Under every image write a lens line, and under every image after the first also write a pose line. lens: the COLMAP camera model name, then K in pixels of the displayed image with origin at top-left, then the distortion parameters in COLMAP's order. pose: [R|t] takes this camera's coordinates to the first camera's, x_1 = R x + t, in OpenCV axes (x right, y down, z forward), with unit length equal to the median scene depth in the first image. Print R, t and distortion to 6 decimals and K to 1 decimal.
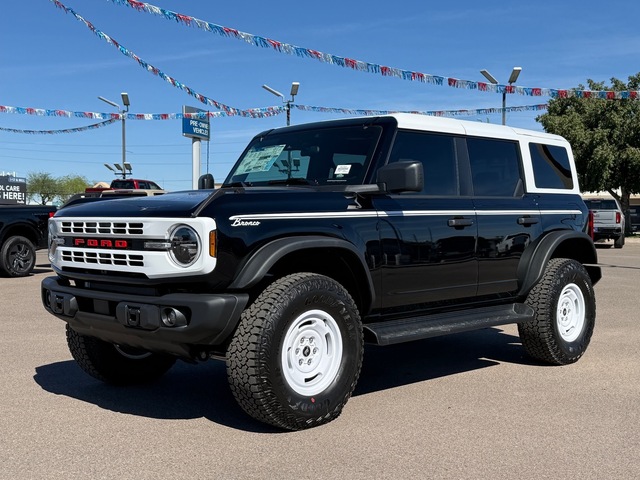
lens RADIAL K [[783.2, 0, 320.0], [0, 783.2, 240.0], [0, 0, 1]] dist [0.034887, 0.028614]
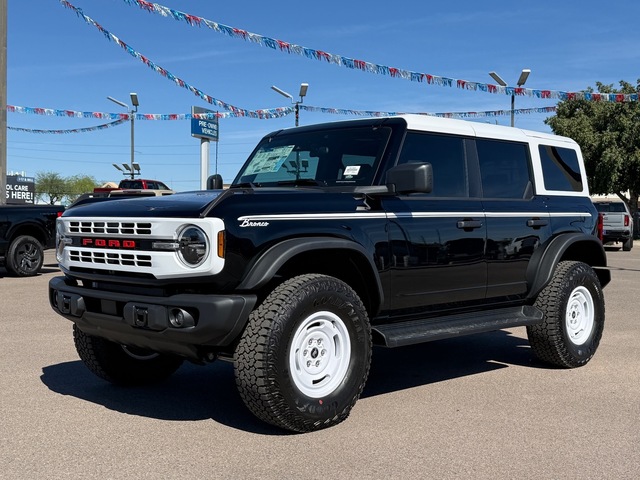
lens RADIAL K [[783.8, 0, 327.2], [0, 783.8, 236.1], [0, 0, 1]] dist [0.033536, 0.021166]
pose [[0.999985, 0.005295, -0.001145, -0.000665], [-0.005302, 0.999965, -0.006503, -0.000002], [0.001110, 0.006509, 0.999978, 0.002606]]
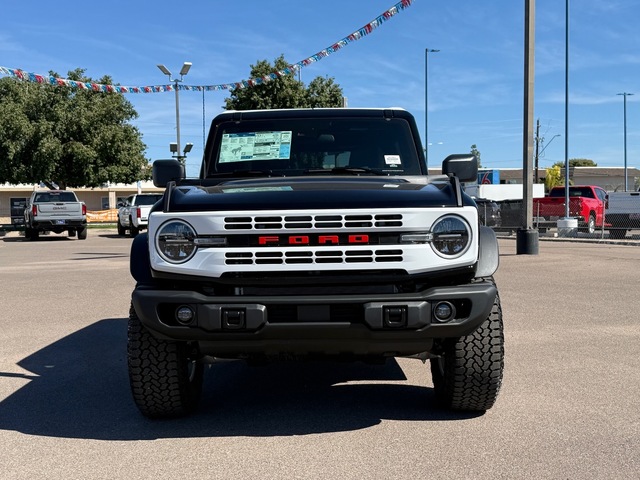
lens RADIAL K [[783.2, 0, 320.0], [0, 783.2, 240.0], [0, 0, 1]] dist [0.034887, 0.028614]
pose [[0.722945, -0.043260, 0.689549, -1.745912], [0.036858, 0.999032, 0.024032, -0.032097], [-0.689921, 0.008042, 0.723840, 0.761118]]
